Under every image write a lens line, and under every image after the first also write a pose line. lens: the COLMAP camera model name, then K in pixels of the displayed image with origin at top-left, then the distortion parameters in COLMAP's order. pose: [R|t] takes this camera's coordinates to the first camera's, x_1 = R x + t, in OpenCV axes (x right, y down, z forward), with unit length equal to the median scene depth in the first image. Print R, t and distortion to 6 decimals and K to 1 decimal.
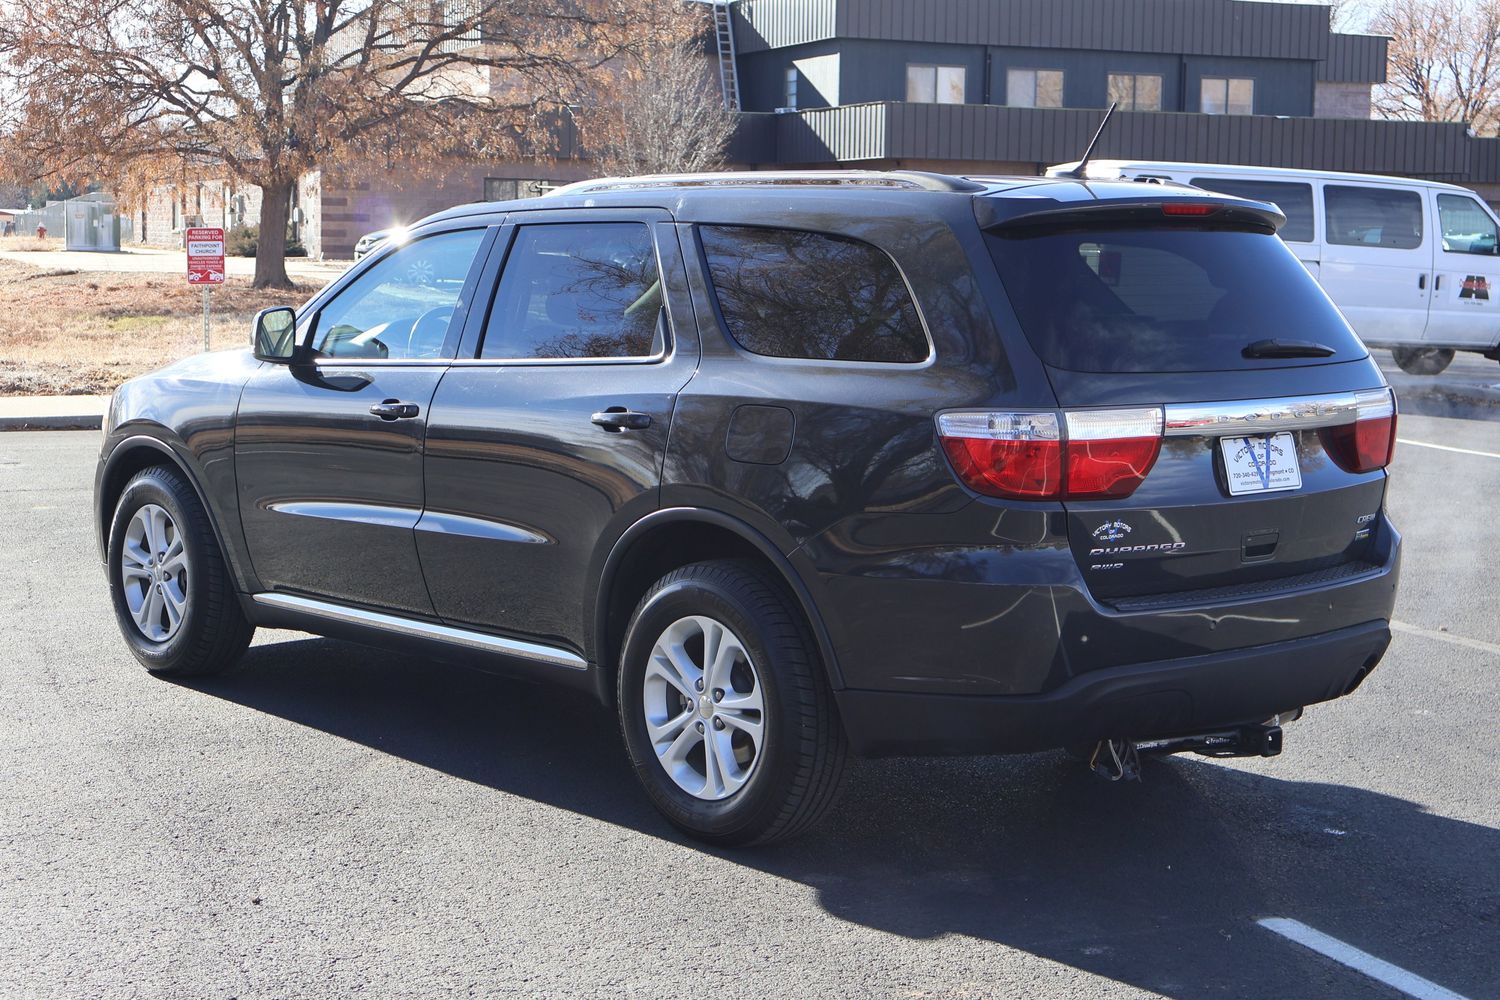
lens RADIAL K [[2586.5, 0, 750.0], [0, 2586.5, 500.0], [0, 0, 1]] dist [0.023632, 0.052393]
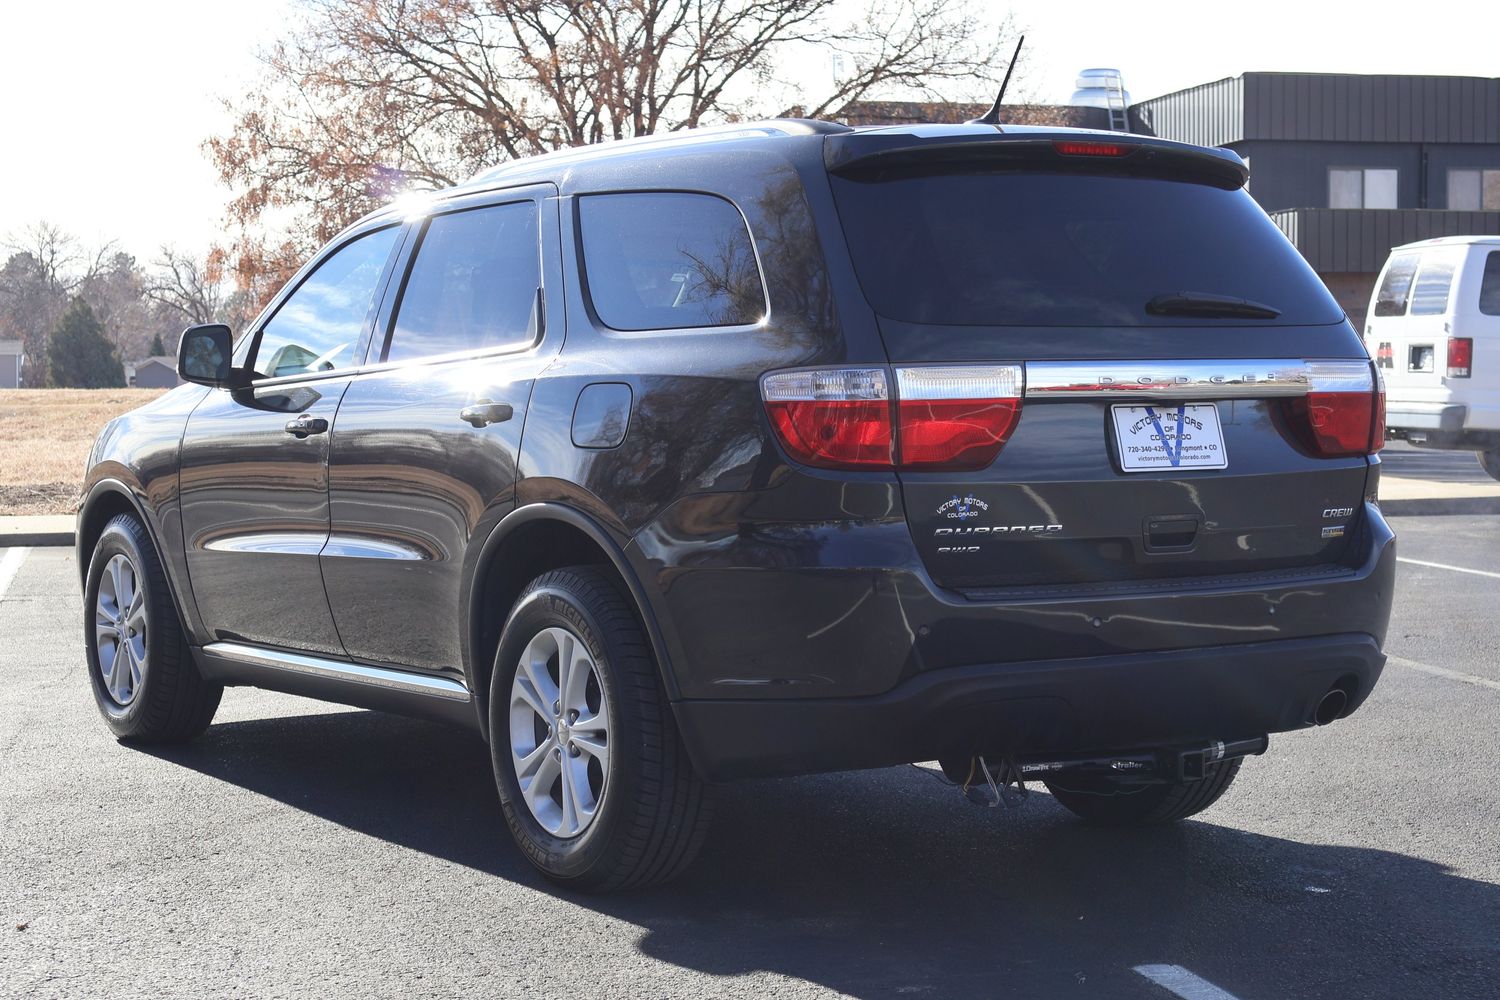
lens RADIAL K [[2915.8, 0, 750.0], [0, 2915.8, 500.0], [0, 0, 1]] dist [-0.013293, 0.183799]
pose [[0.984345, -0.012279, -0.175822, 0.222372], [-0.000086, 0.997537, -0.070147, 0.071457], [0.176251, 0.069064, 0.981919, 0.033096]]
